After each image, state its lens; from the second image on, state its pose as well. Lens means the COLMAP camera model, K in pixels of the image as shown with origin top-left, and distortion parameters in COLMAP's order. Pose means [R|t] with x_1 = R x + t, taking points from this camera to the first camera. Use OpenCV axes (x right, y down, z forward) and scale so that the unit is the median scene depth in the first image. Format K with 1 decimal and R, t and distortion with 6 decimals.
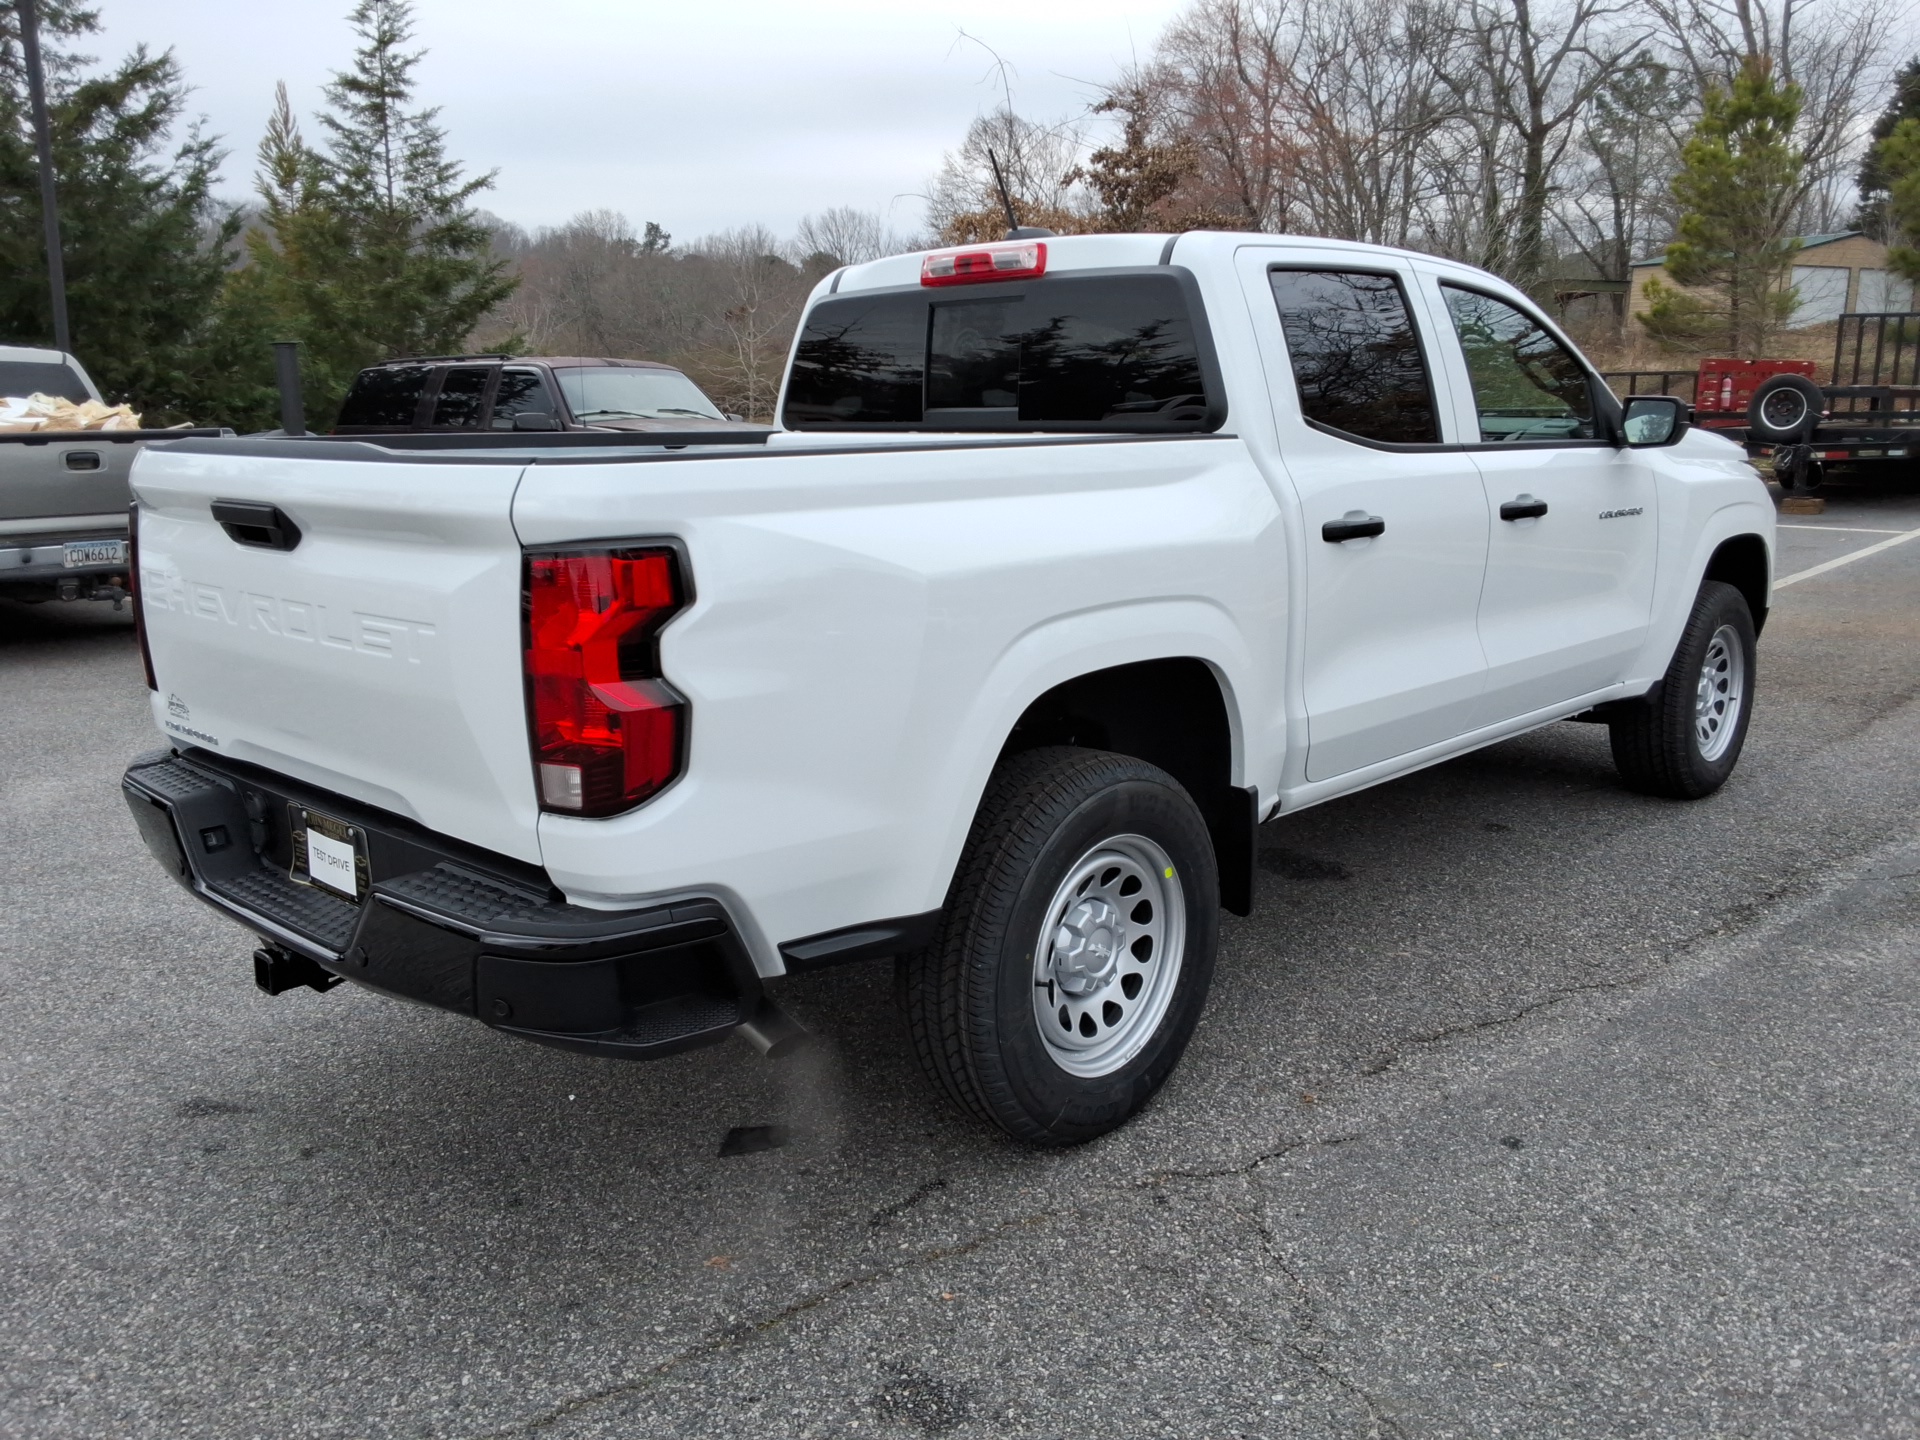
lens RADIAL K [[1537.7, 0, 972.5], [0, 1537.7, 689.3], [0, 0, 1]] dist [0.096006, -0.146778]
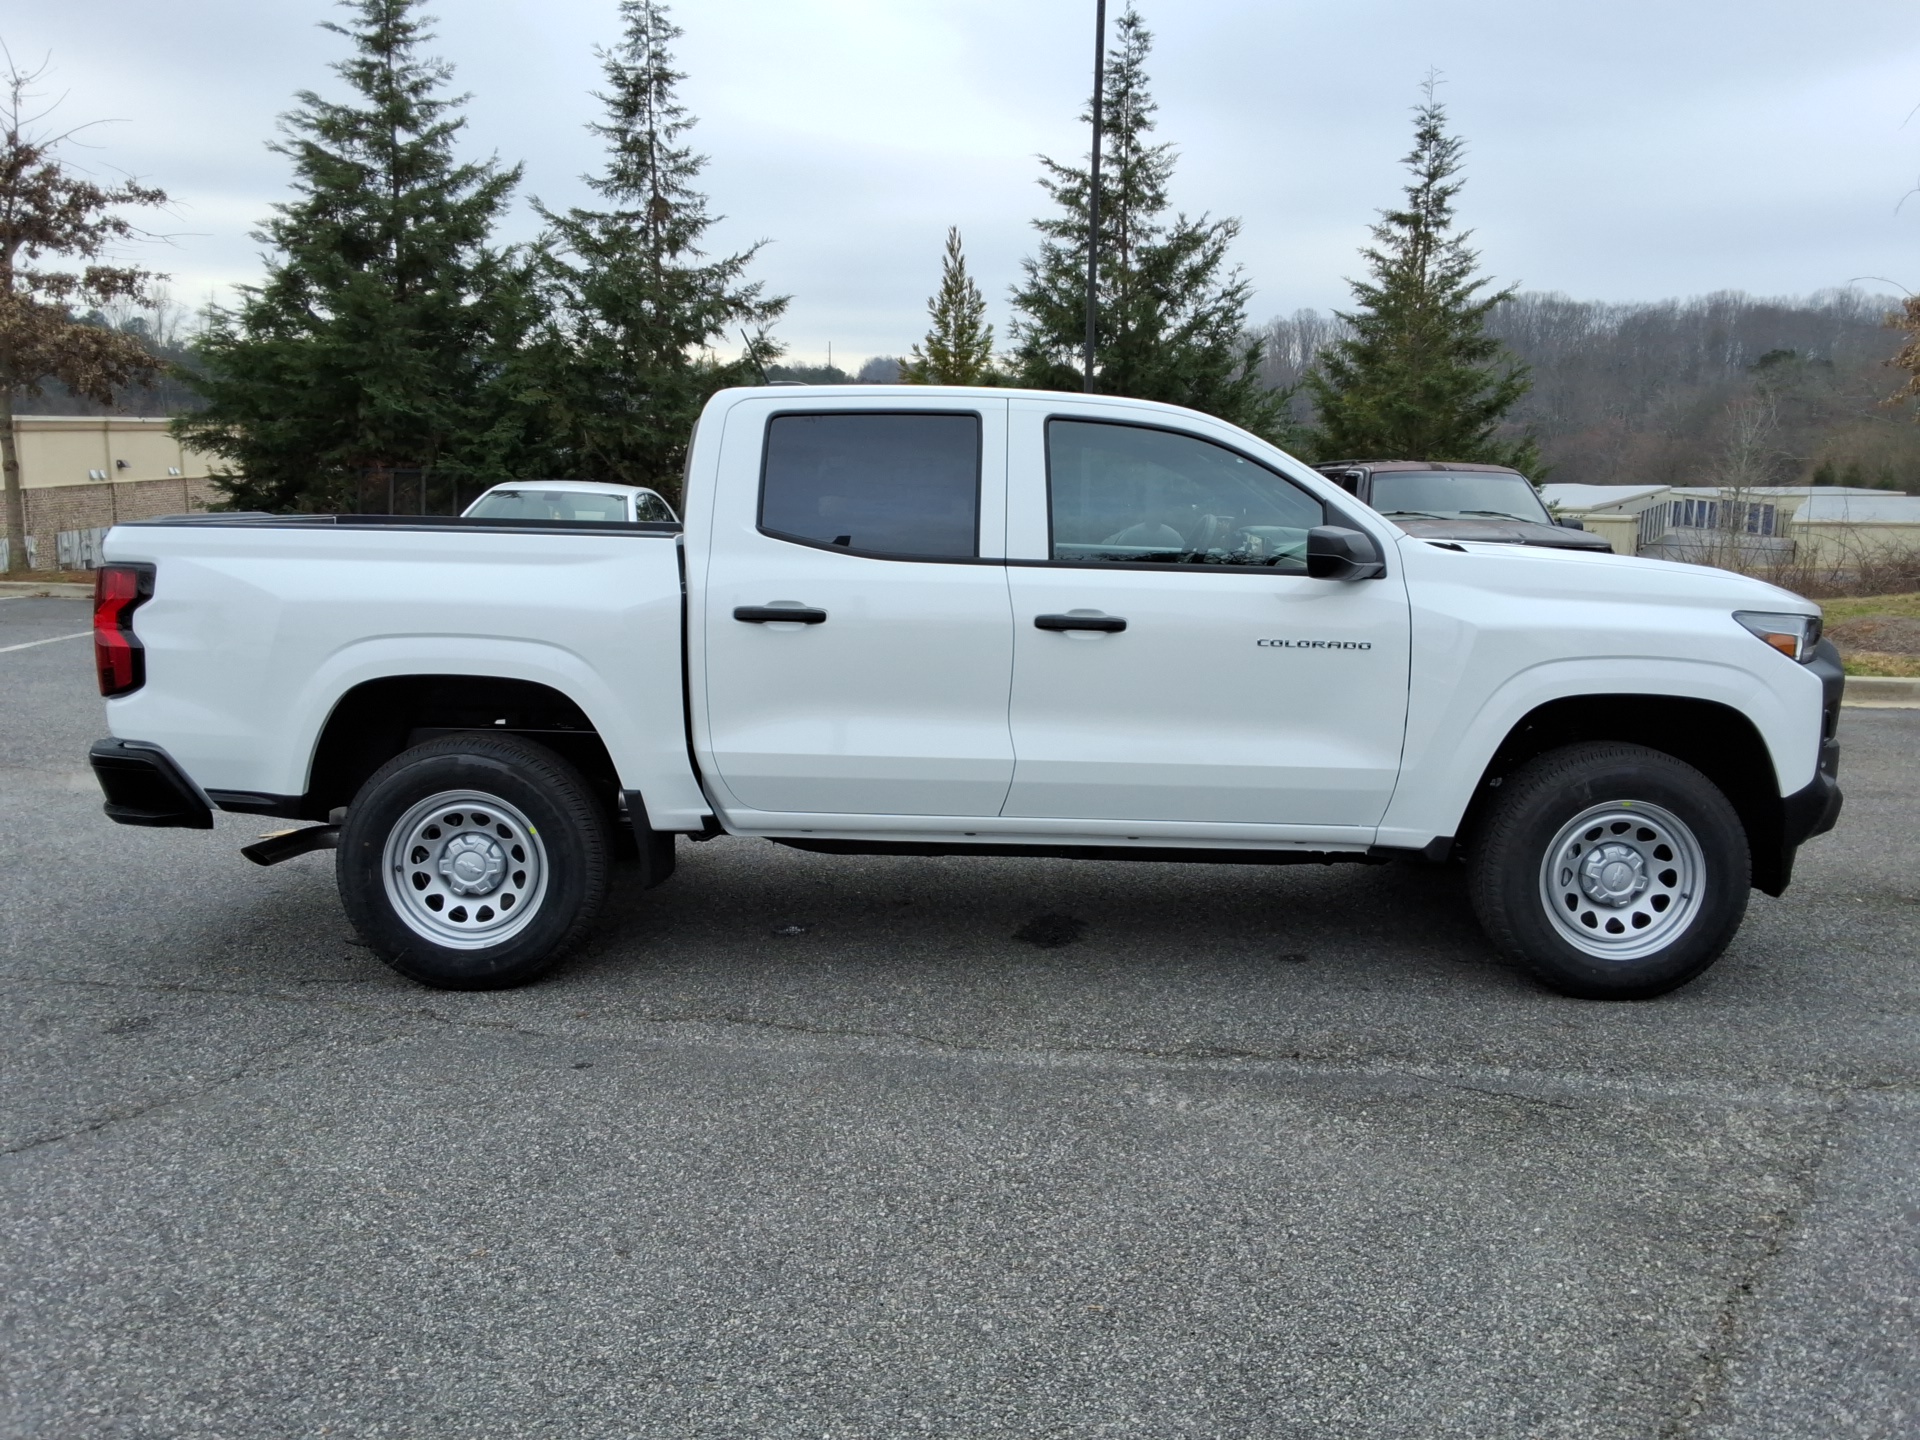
lens RADIAL K [[1537.7, 0, 986.9], [0, 1537.7, 709.5], [0, 0, 1]] dist [0.096006, -0.146778]
pose [[0.686067, 0.123081, -0.717052, 1.090455], [-0.157138, 0.987391, 0.019137, -0.065879], [0.710366, 0.099547, 0.696757, 0.209090]]
